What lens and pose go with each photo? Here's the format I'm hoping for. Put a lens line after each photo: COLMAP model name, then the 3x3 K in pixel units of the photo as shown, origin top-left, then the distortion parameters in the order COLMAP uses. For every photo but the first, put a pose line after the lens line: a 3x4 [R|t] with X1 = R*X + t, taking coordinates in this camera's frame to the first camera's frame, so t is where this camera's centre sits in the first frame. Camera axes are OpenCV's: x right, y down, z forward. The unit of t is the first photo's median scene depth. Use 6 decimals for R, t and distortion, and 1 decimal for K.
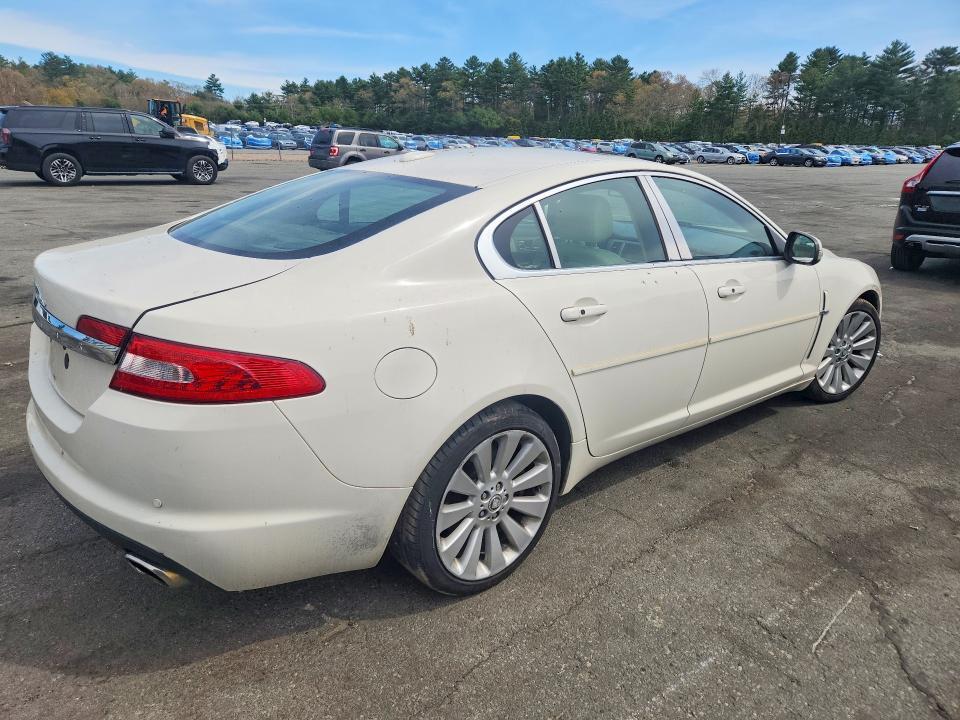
lens RADIAL K [[763.3, 0, 474.9], [0, 763.3, 361.3], [0, 0, 1]] dist [0.001251, 0.009268]
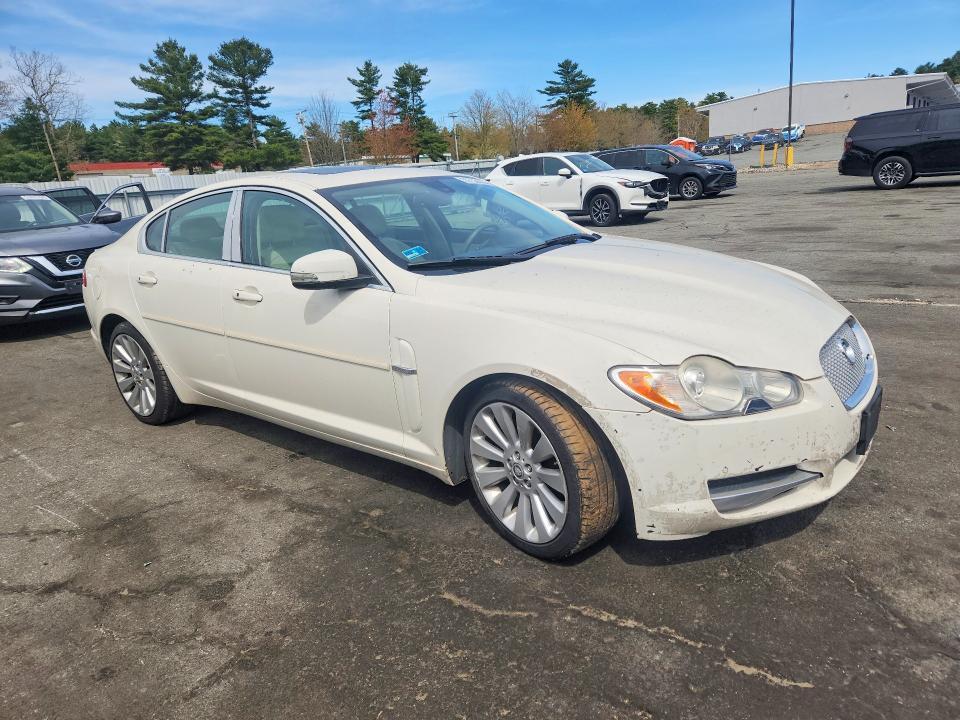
lens RADIAL K [[763.3, 0, 474.9], [0, 763.3, 361.3], [0, 0, 1]] dist [0.001251, 0.009268]
pose [[0.059010, 0.204182, -0.977153, 1.284663], [-0.201778, 0.961093, 0.188641, -0.244738], [0.977652, 0.186037, 0.097914, 1.101619]]
